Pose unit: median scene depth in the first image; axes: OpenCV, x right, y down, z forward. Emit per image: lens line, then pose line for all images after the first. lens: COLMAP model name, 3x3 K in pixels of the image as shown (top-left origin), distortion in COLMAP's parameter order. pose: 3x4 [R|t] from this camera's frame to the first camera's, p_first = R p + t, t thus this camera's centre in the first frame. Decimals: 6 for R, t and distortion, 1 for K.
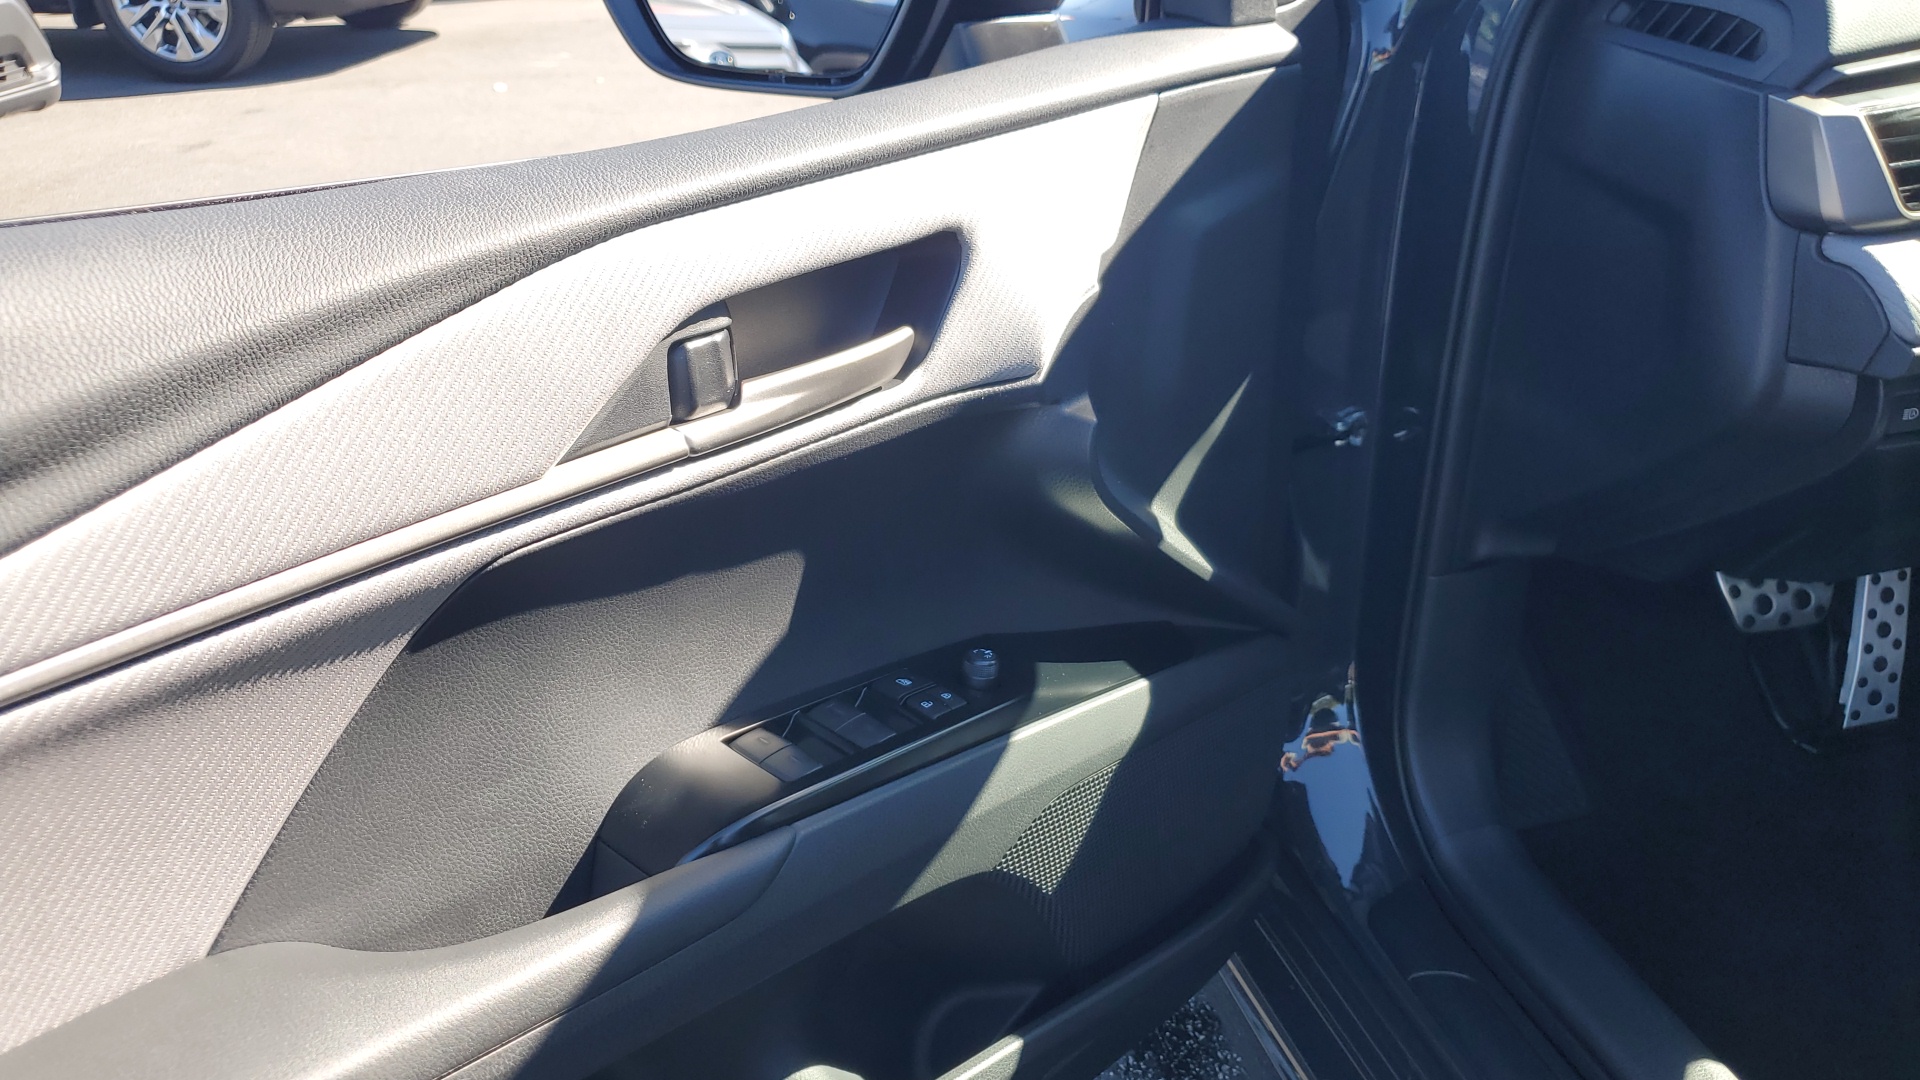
lens RADIAL K [[1507.1, 0, 960.0], [0, 1507.1, 540.0], [0, 0, 1]] dist [0.038495, 0.003286]
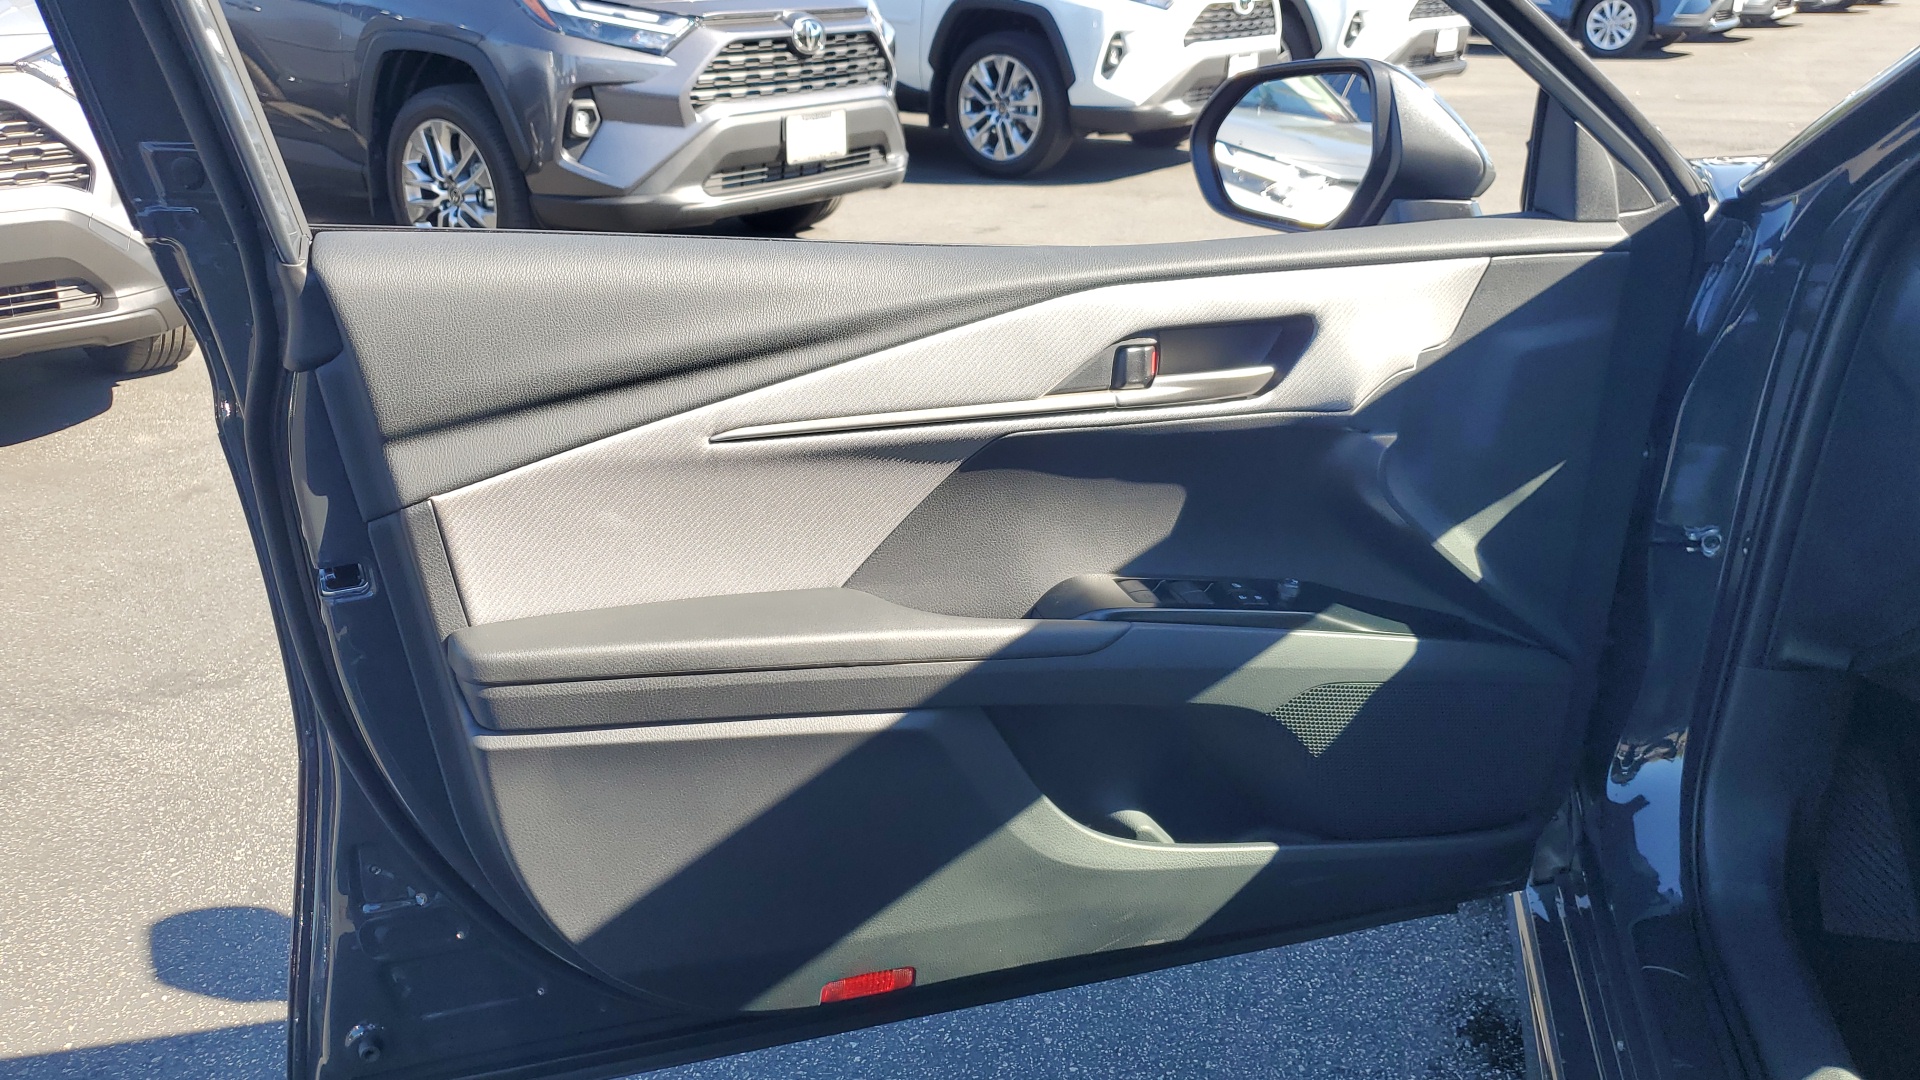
lens RADIAL K [[1463.7, 0, 964.9], [0, 1463.7, 497.1], [0, 0, 1]] dist [0.055771, -0.140373]
pose [[0.885161, 0.190730, -0.424396, 0.334896], [-0.232139, 0.971520, -0.047554, 0.137089], [0.403239, 0.140612, 0.904227, -0.531879]]
